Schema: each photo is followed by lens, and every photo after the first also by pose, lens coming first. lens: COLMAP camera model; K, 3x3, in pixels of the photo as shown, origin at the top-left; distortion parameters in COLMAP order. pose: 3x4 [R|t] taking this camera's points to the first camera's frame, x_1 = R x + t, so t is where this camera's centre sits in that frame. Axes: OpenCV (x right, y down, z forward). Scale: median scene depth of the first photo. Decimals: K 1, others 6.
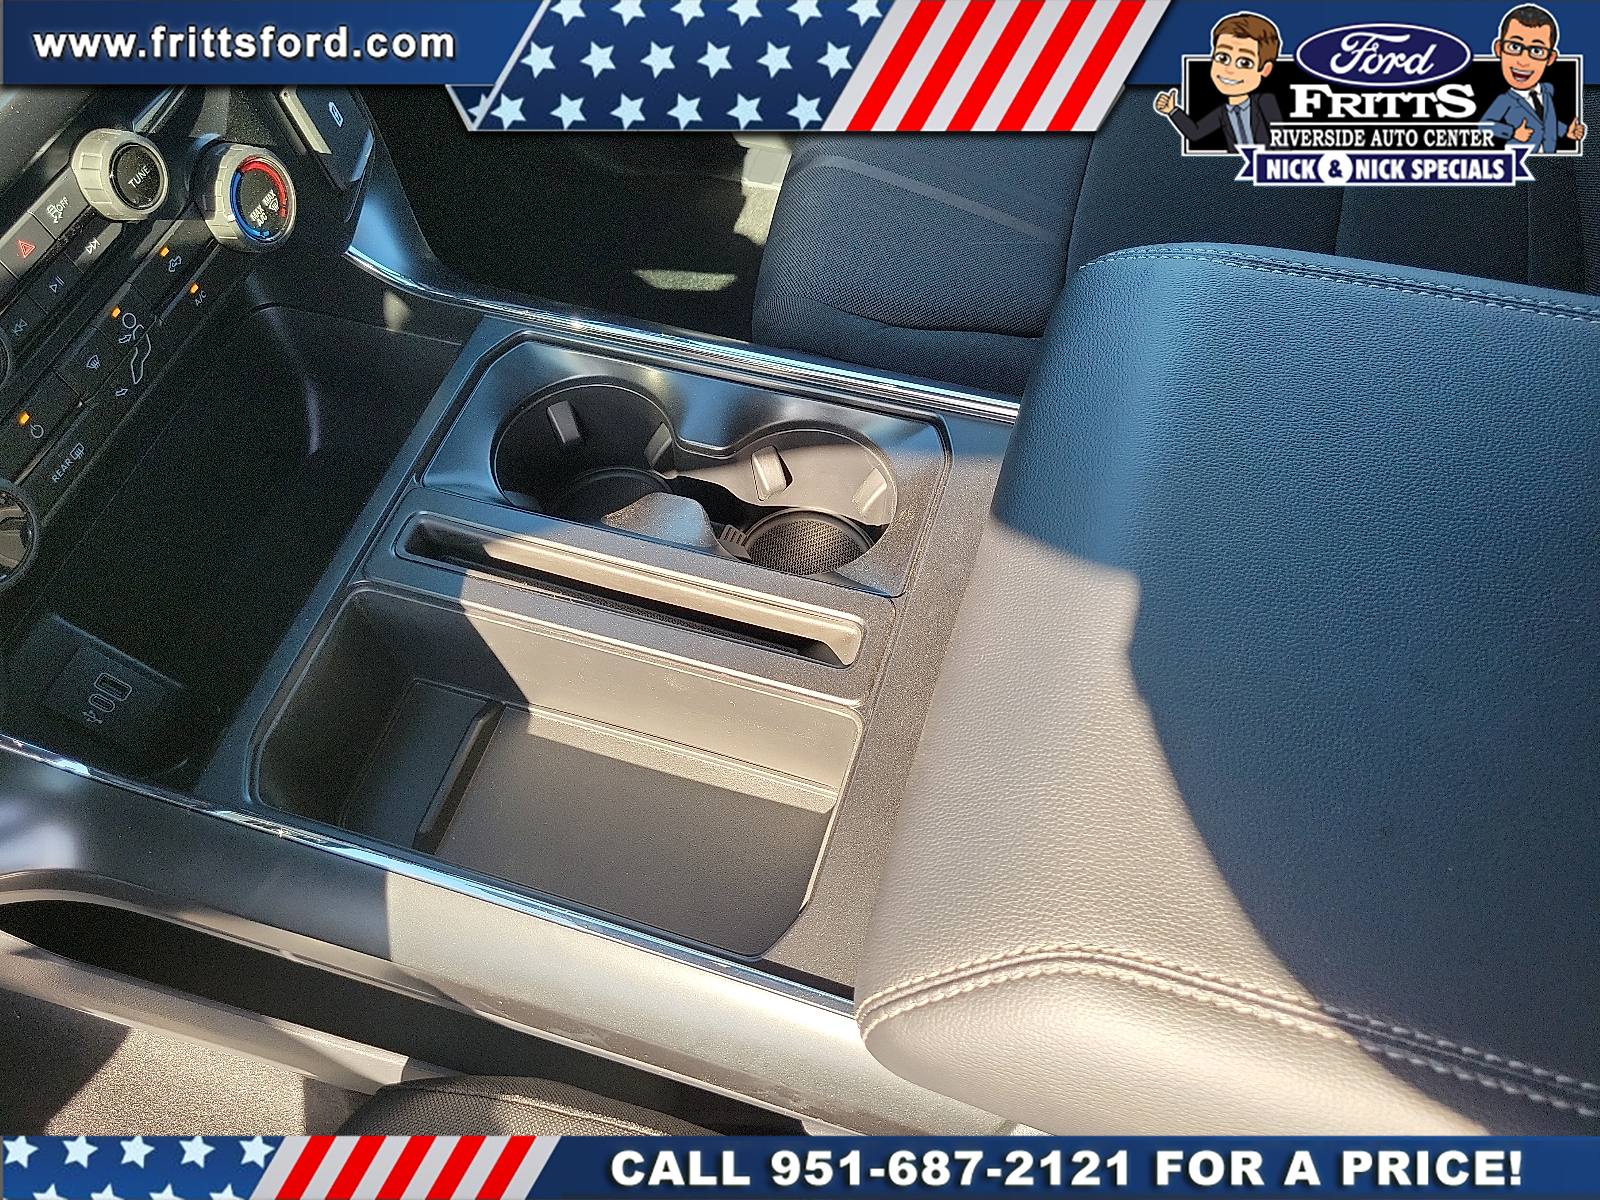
lens RADIAL K [[1225.2, 0, 788.1], [0, 1225.2, 610.6], [0, 0, 1]] dist [0.024262, -0.016450]
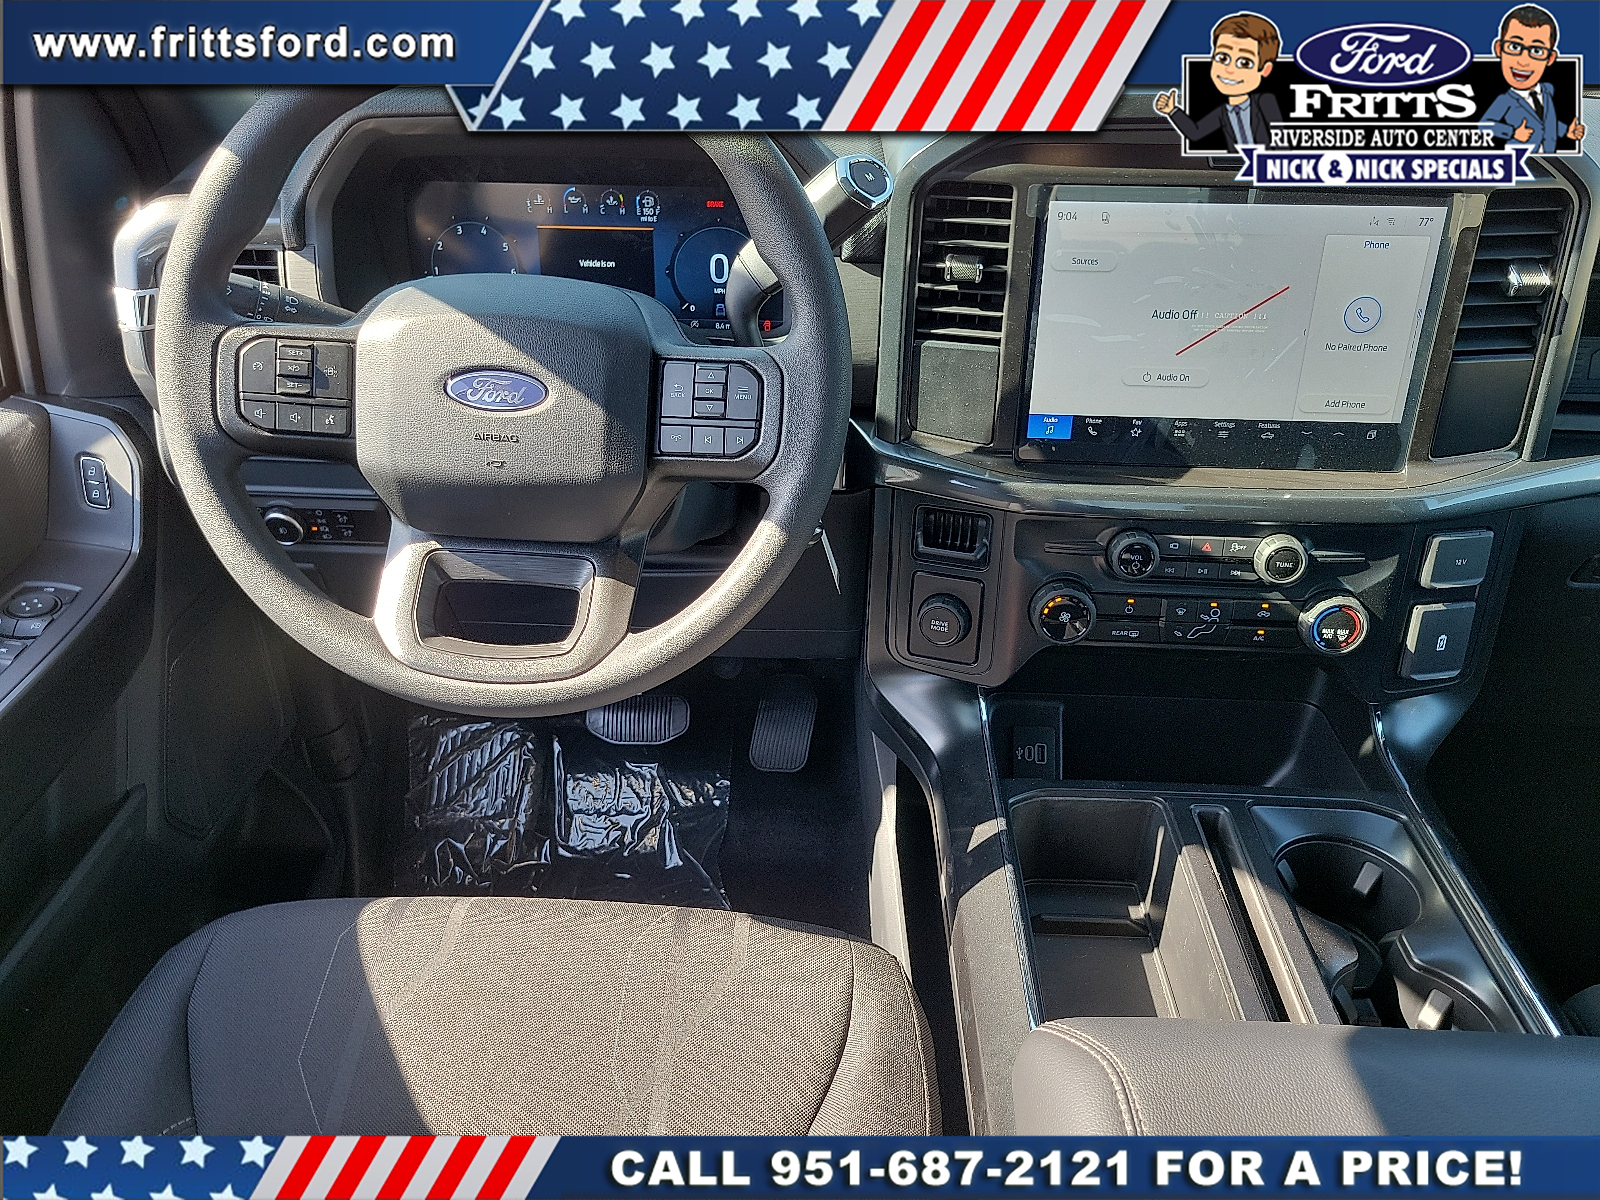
lens RADIAL K [[1225.2, 0, 785.7], [0, 1225.2, 612.7], [0, 0, 1]] dist [0.024262, -0.016450]
pose [[0.265607, 0.543270, -0.796436, 0.645123], [-0.835924, 0.541335, 0.090483, 0.107466], [0.480295, 0.641727, 0.597915, -0.305110]]
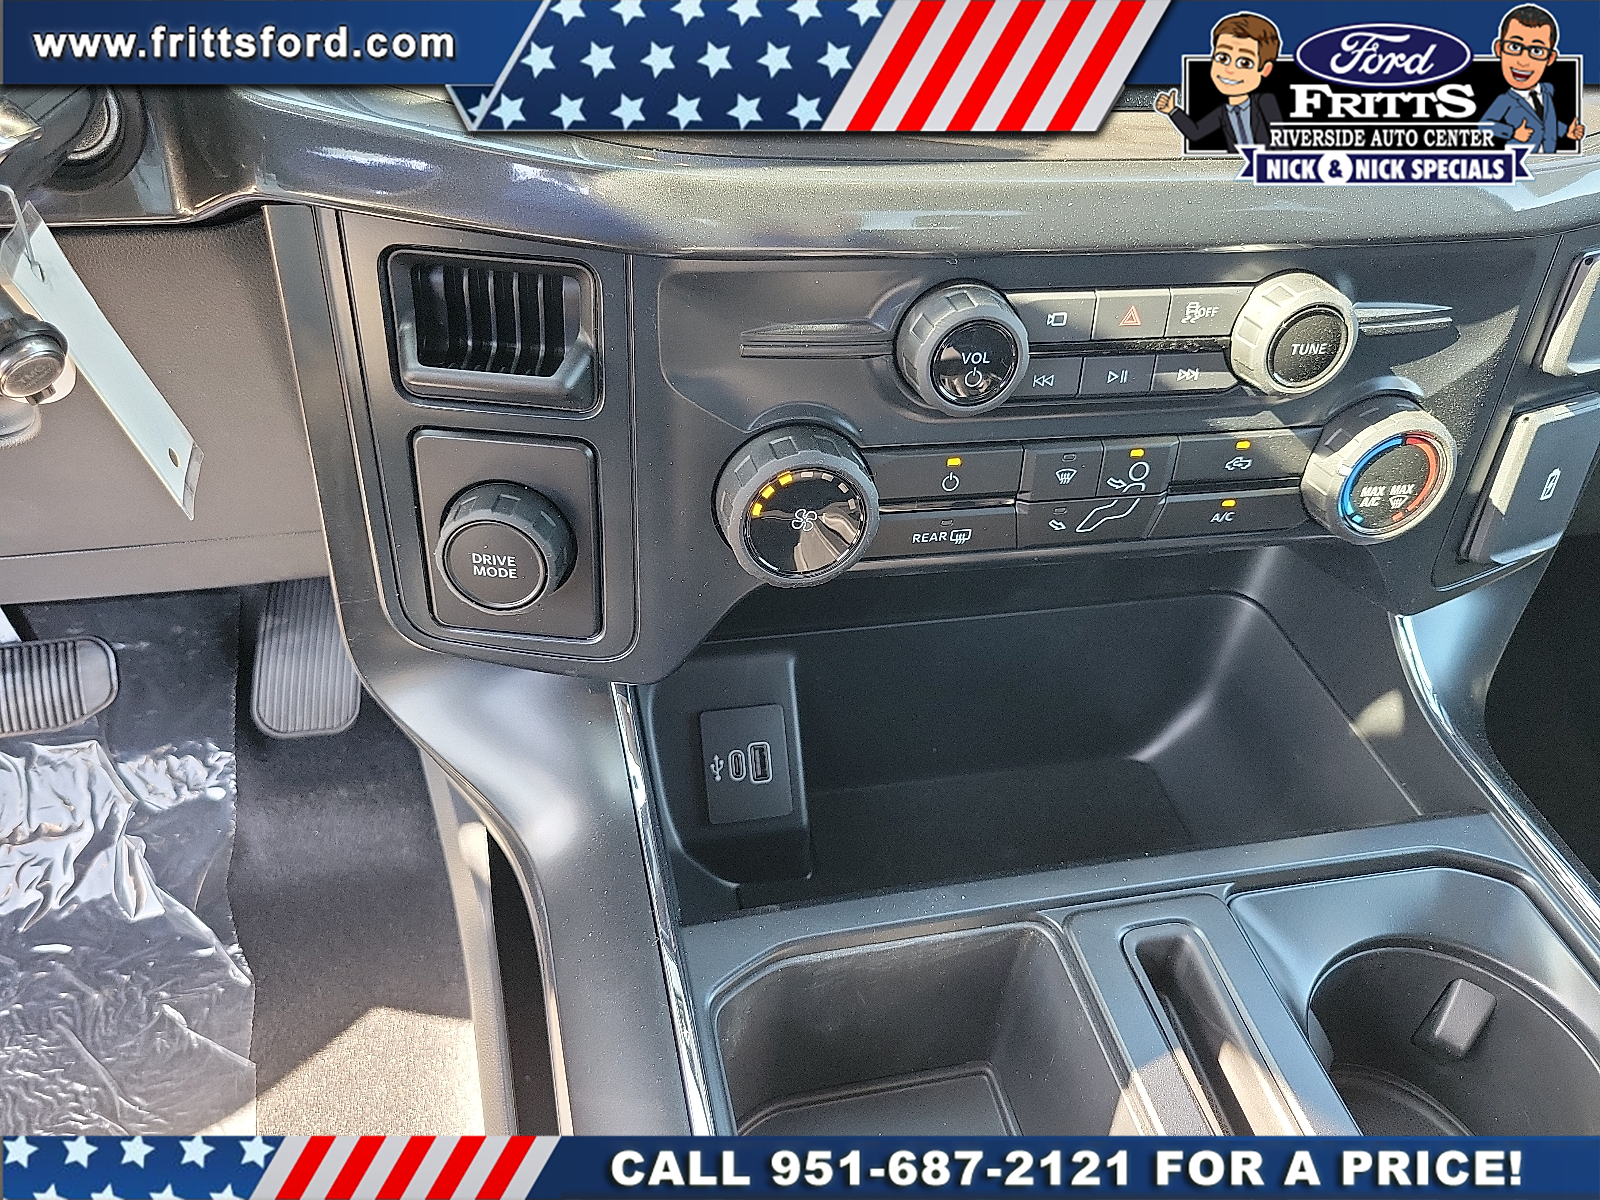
lens RADIAL K [[1225.2, 0, 800.3], [0, 1225.2, 600.0], [0, 0, 1]] dist [0.024262, -0.016450]
pose [[0.512163, 0.633100, -0.580408, -0.152197], [-0.785496, 0.618594, -0.018384, -0.012066], [0.347398, 0.465324, 0.814118, 0.344032]]
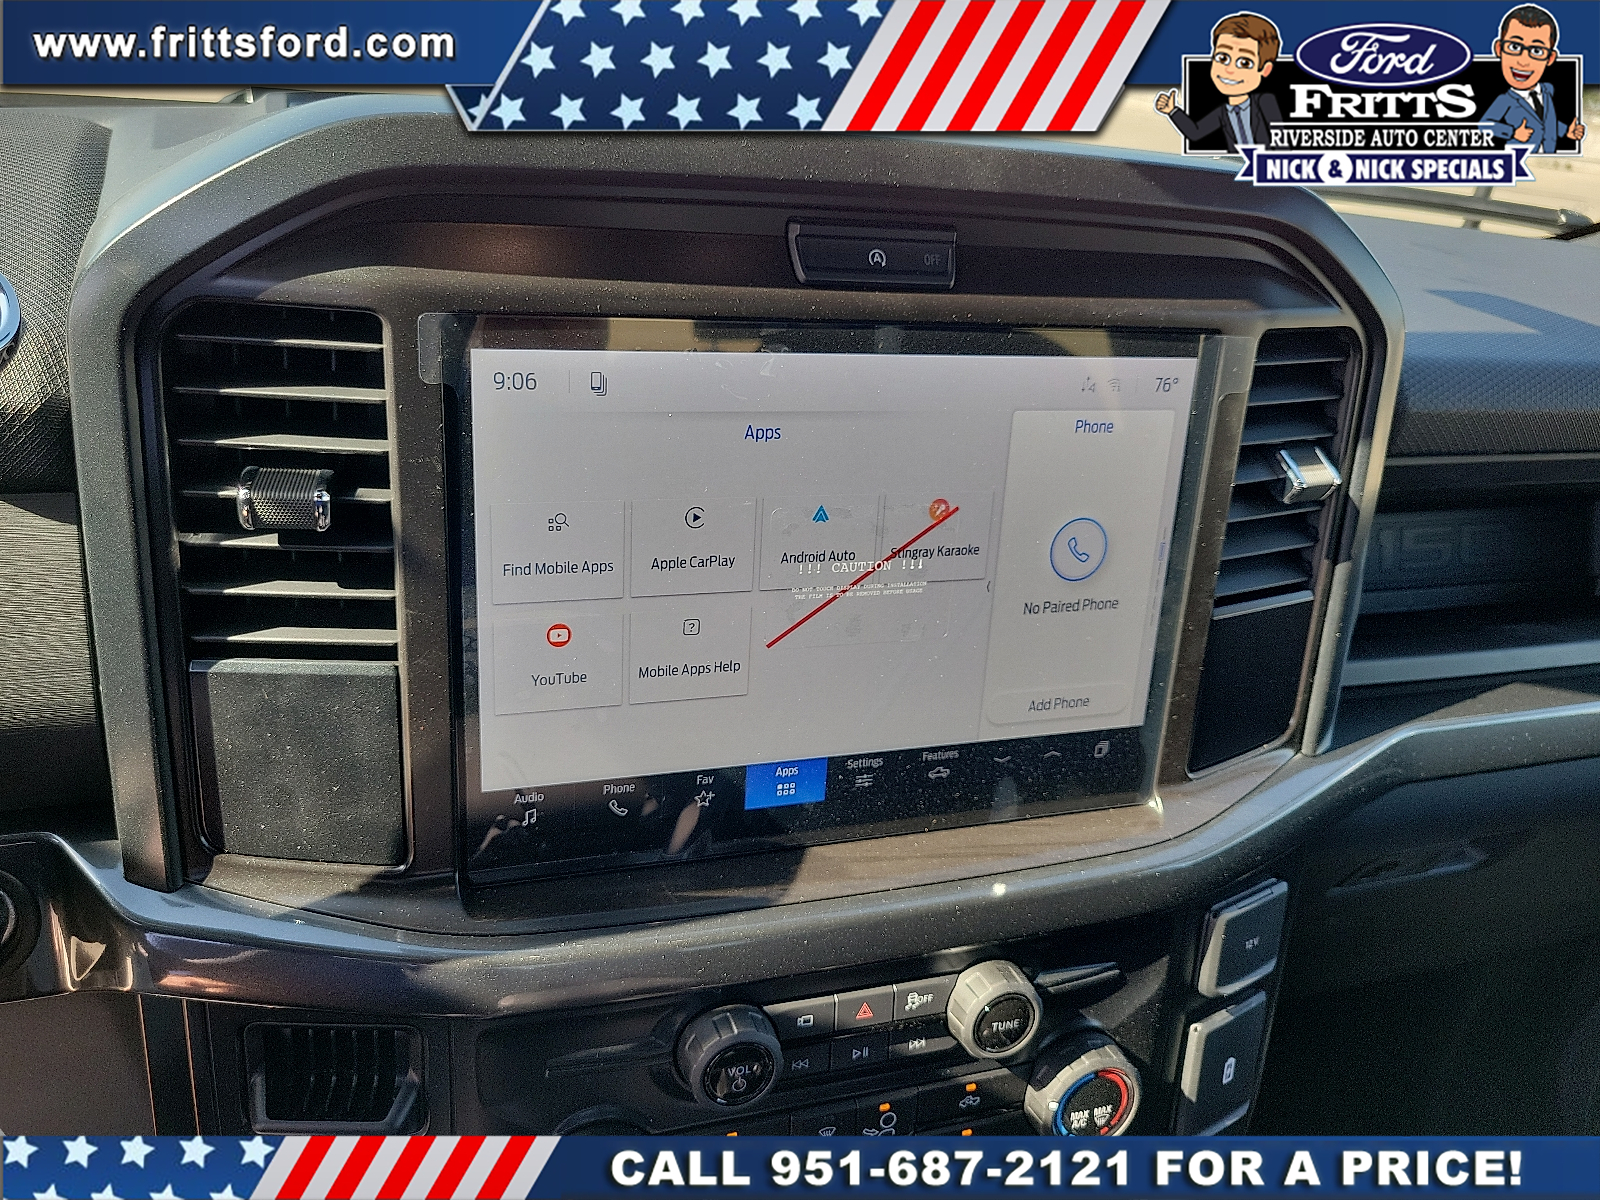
lens RADIAL K [[1225.2, 0, 797.9], [0, 1225.2, 607.0], [0, 0, 1]] dist [0.024262, -0.016450]
pose [[0.612054, 0.444416, -0.654129, -0.148906], [-0.737219, 0.619975, -0.268588, -0.169487], [0.286179, 0.646627, 0.707090, 0.104250]]
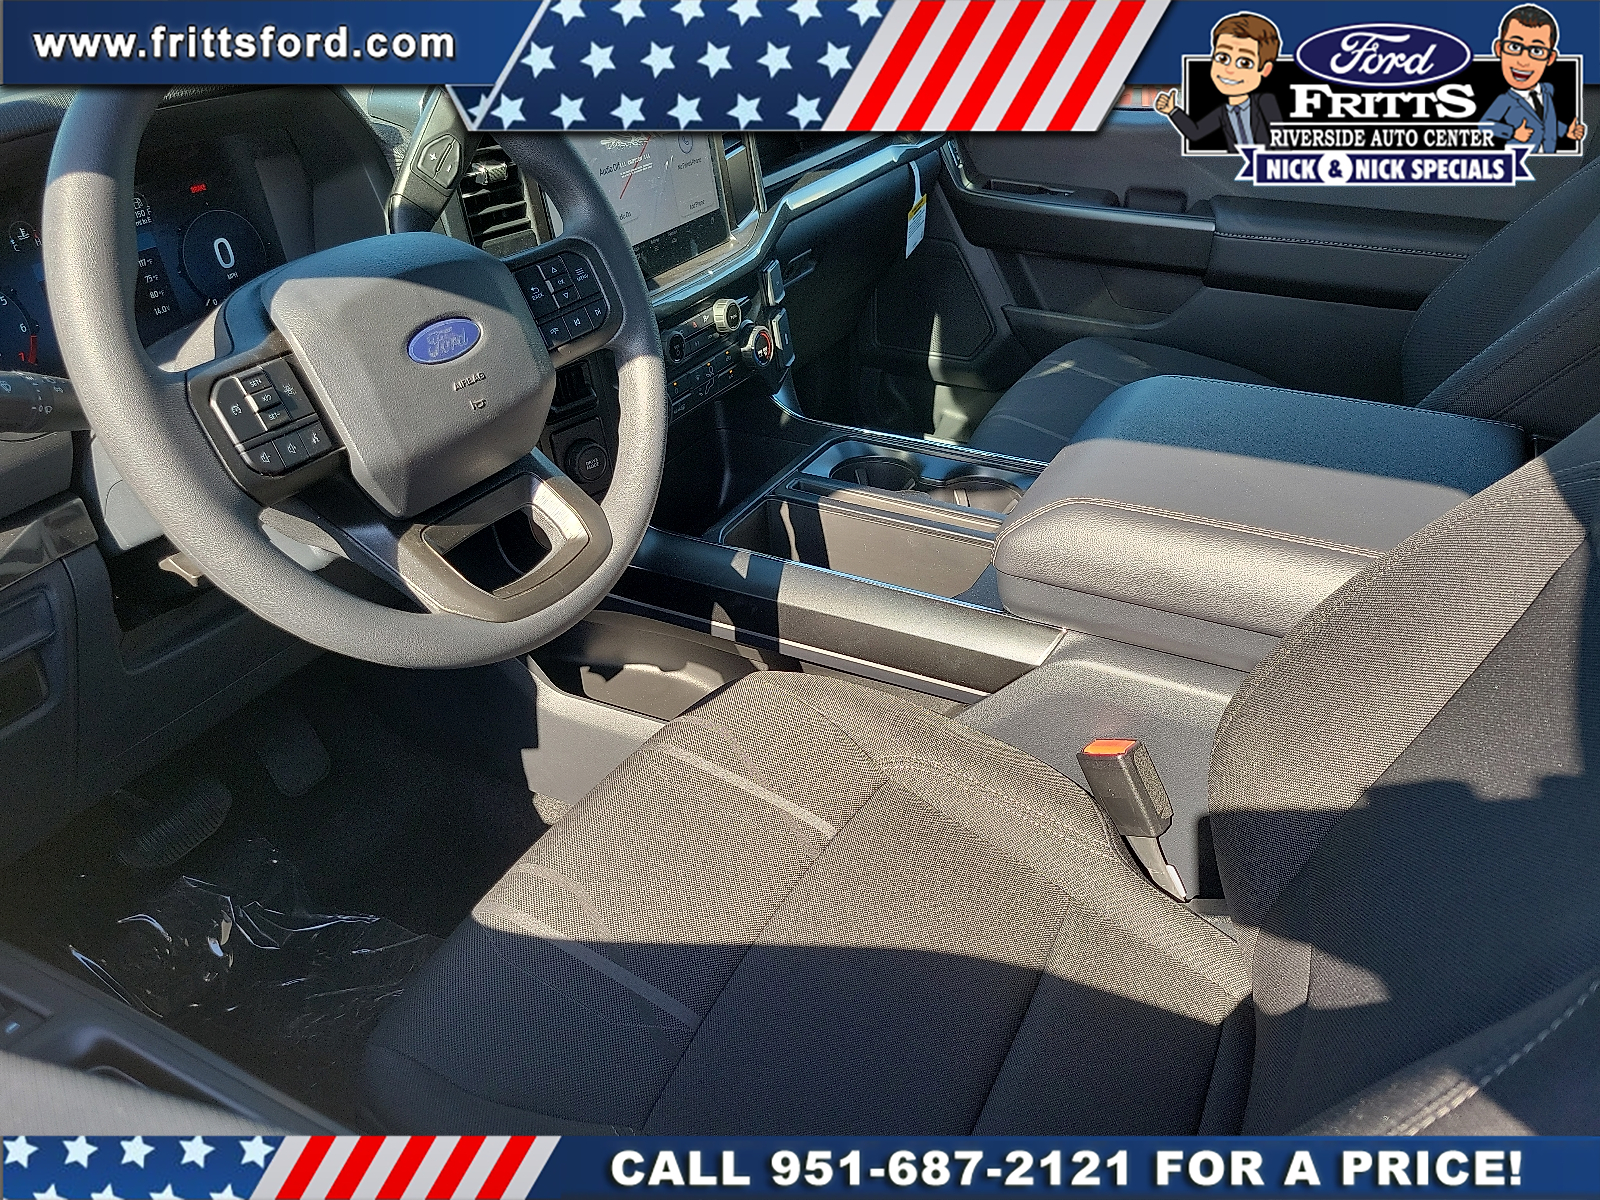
lens RADIAL K [[1225.2, 0, 800.9], [0, 1225.2, 603.0], [0, 0, 1]] dist [0.024262, -0.016450]
pose [[0.986385, 0.121181, -0.111175, -0.036042], [-0.158367, 0.882146, -0.443552, 1.149733], [0.044323, 0.455119, 0.889327, -0.878081]]
